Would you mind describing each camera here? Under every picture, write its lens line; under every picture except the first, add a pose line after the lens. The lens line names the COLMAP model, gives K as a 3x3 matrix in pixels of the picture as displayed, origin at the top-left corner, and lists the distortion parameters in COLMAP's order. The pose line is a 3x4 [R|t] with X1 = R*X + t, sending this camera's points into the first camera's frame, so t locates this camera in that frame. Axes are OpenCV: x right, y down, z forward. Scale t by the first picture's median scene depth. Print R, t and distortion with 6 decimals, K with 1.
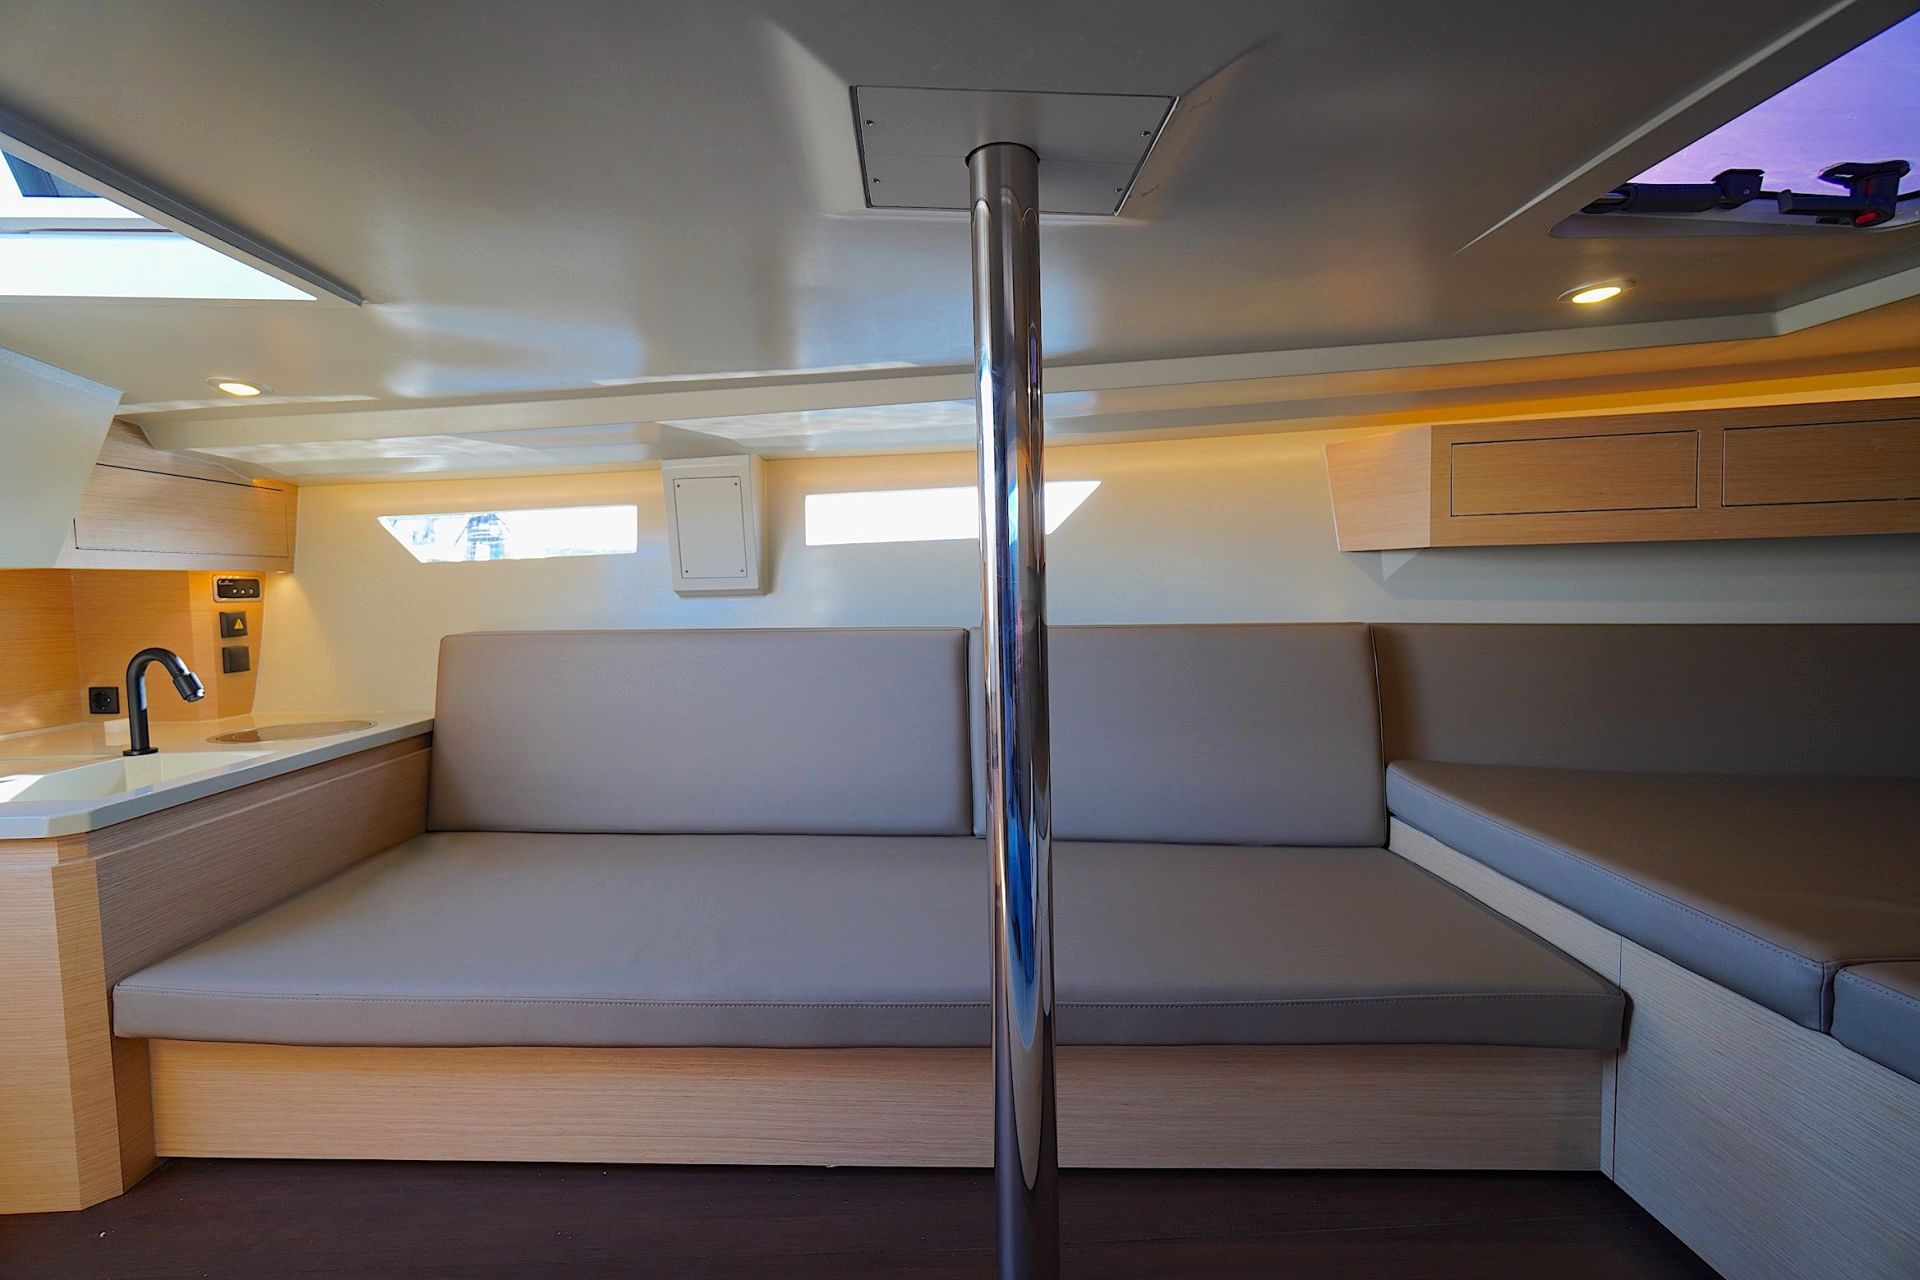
lens RADIAL K [[826.9, 0, 952.3], [0, 826.9, 635.8], [0, 0, 1]] dist [-0.003314, 0.000560]
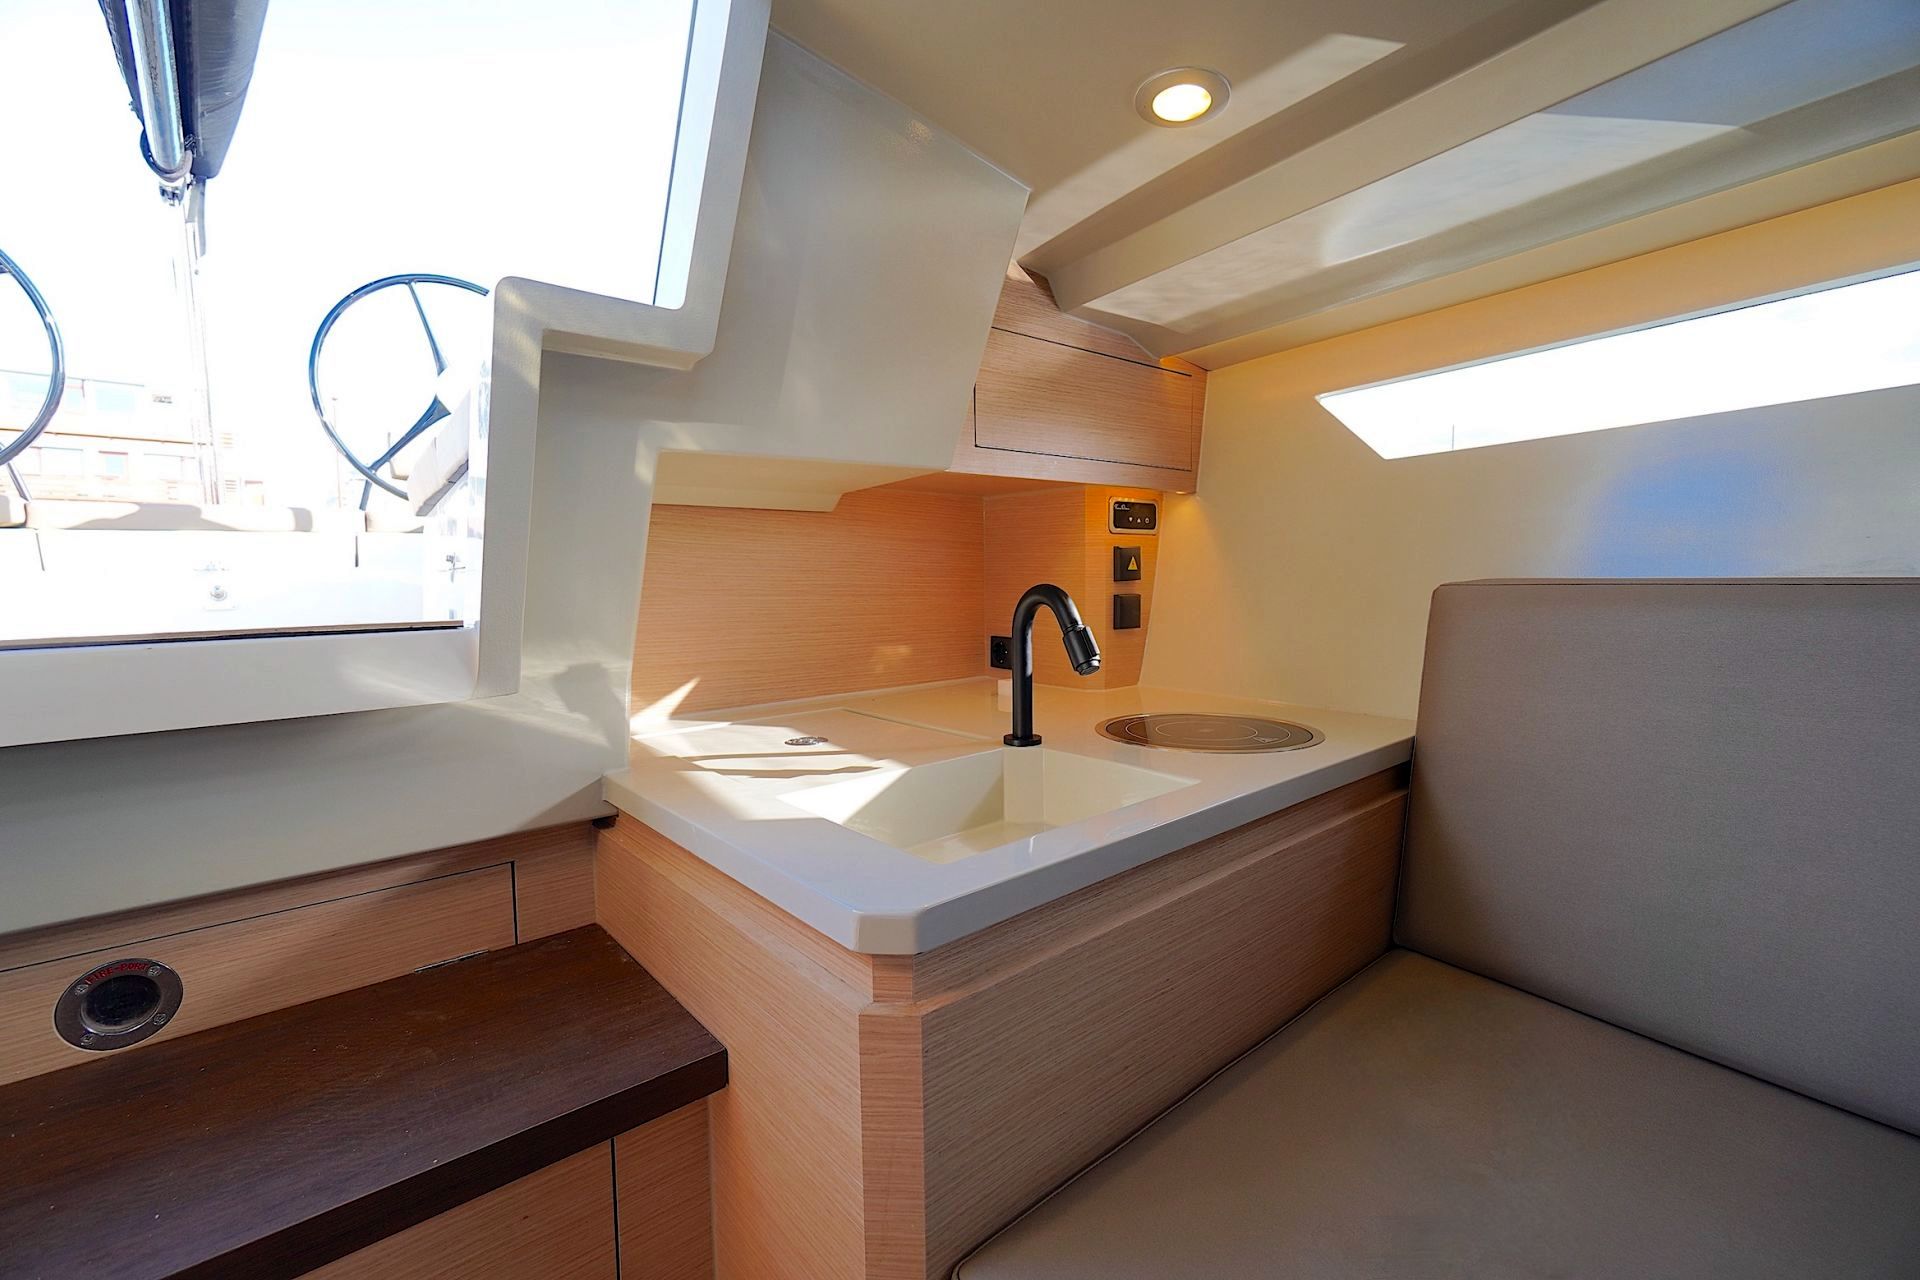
lens RADIAL K [[821.2, 0, 950.7], [0, 821.2, 637.0], [0, 0, 1]] dist [-0.003198, -0.000145]
pose [[0.624310, 0.070830, -0.777959, -0.432358], [-0.043874, 0.997488, 0.055609, 0.019537], [0.779944, -0.000585, 0.625849, 0.457547]]
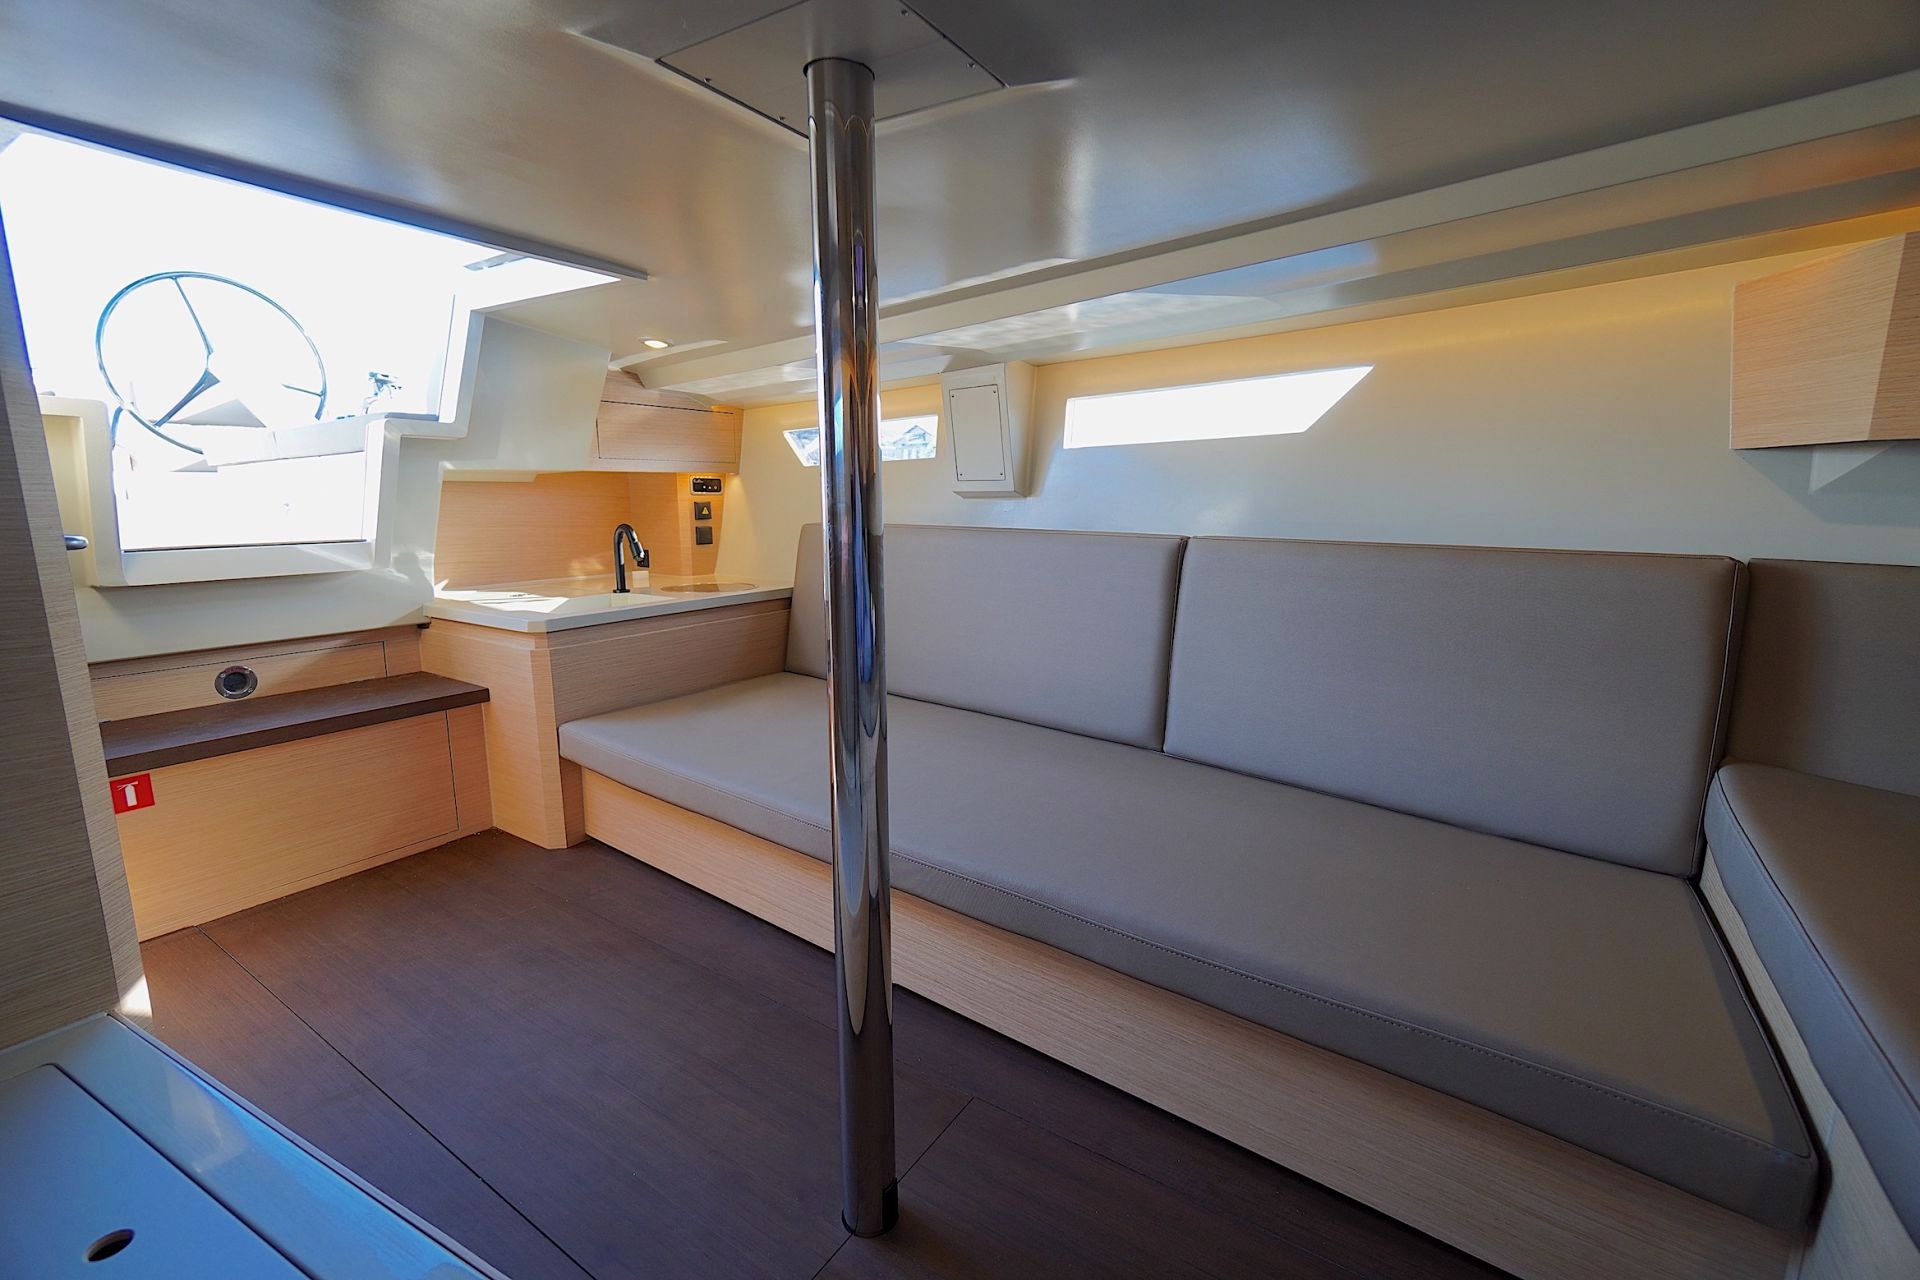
lens RADIAL K [[821.2, 0, 950.7], [0, 821.2, 637.0], [0, 0, 1]] dist [-0.003198, -0.000145]
pose [[0.812940, 0.117090, -0.570454, 0.353394], [-0.049033, 0.989862, 0.133301, -0.008728], [0.580279, -0.080395, 0.810440, 0.083631]]
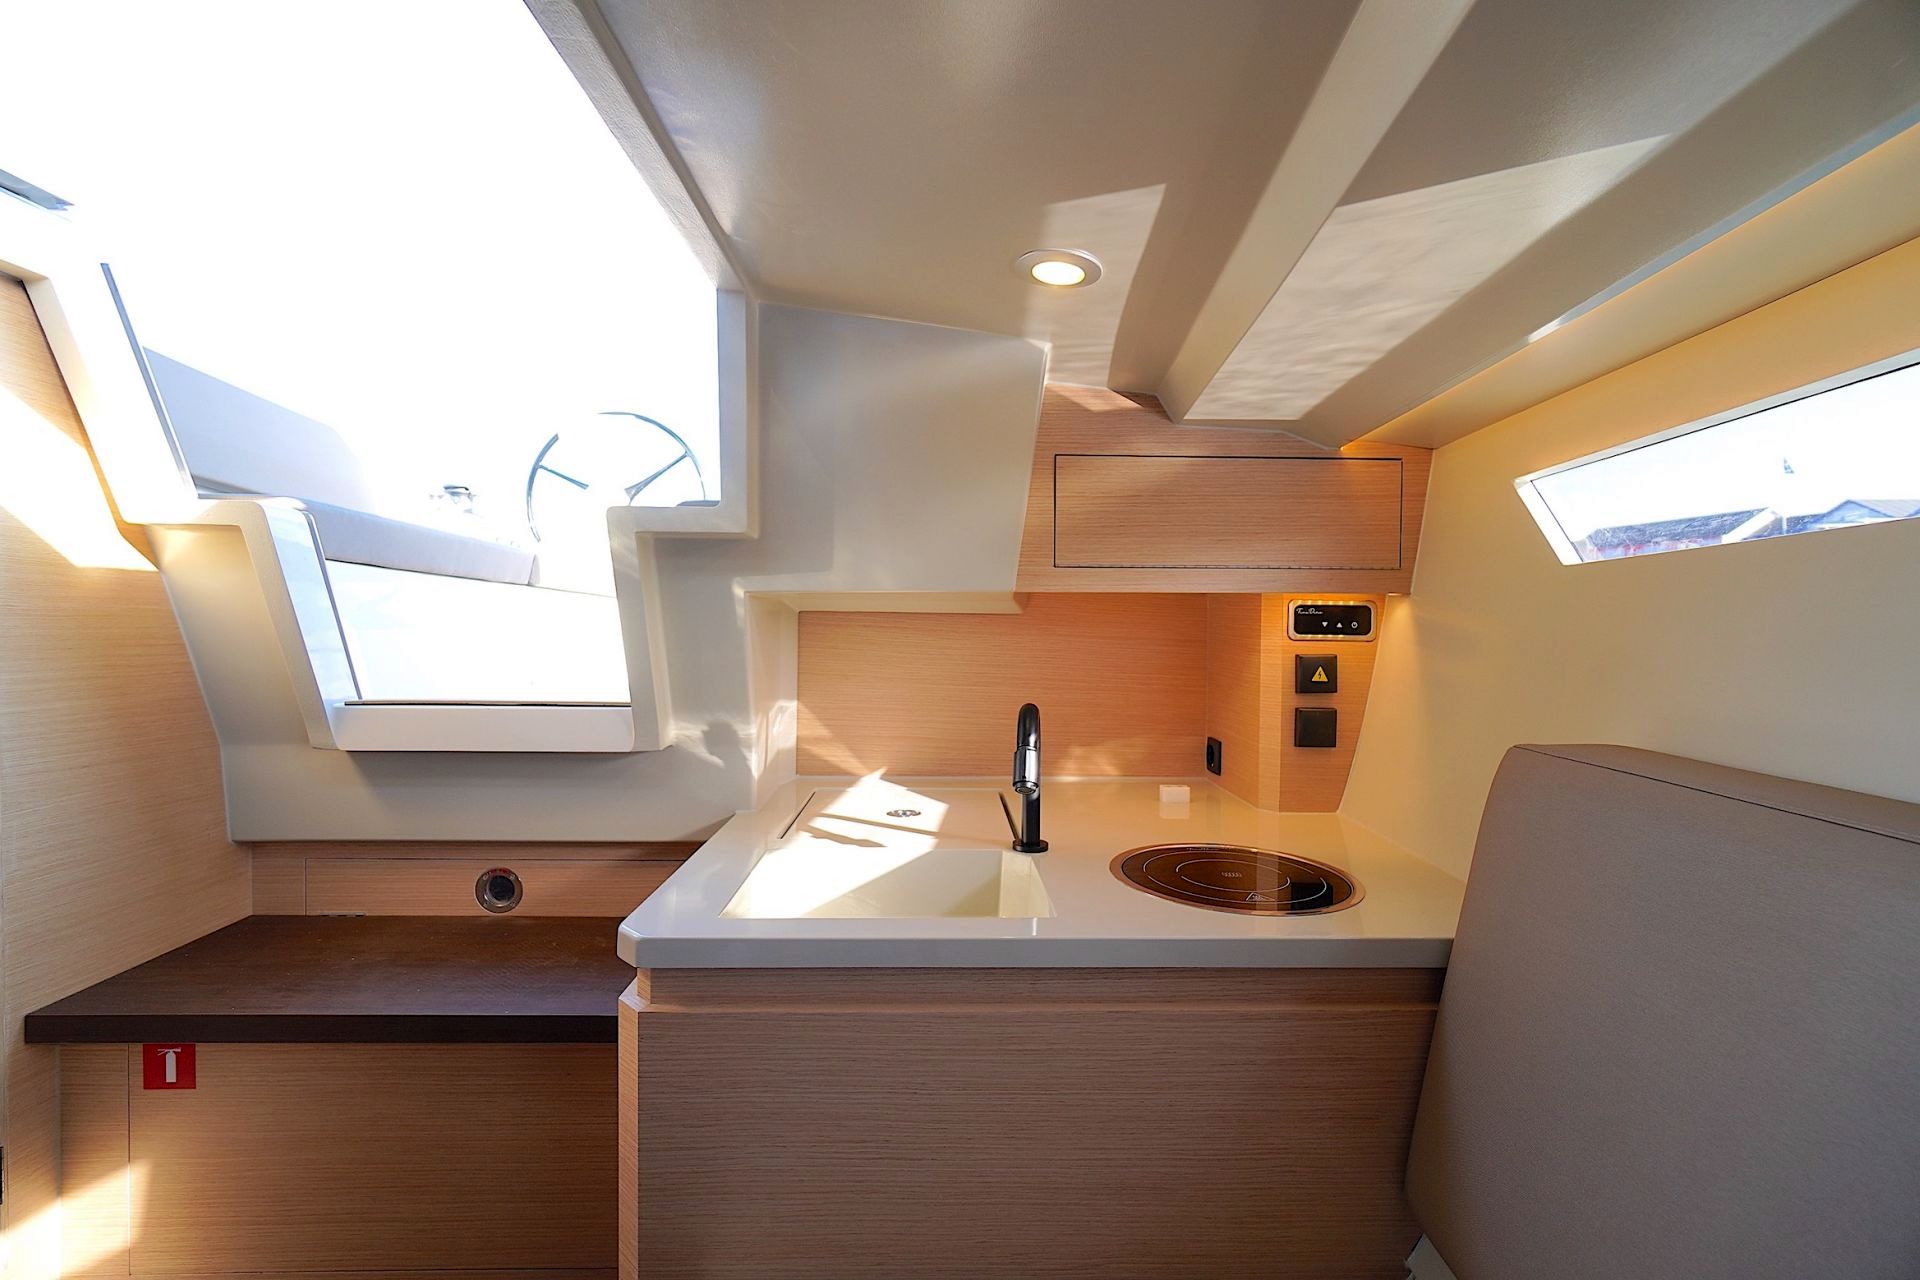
lens RADIAL K [[826.9, 0, 952.3], [0, 826.9, 635.8], [0, 0, 1]] dist [-0.003314, 0.000560]
pose [[-0.007385, 0.032641, -0.999440, -0.232115], [-0.070543, 0.996960, 0.033081, -0.050865], [0.997481, 0.070748, -0.005060, 0.786935]]
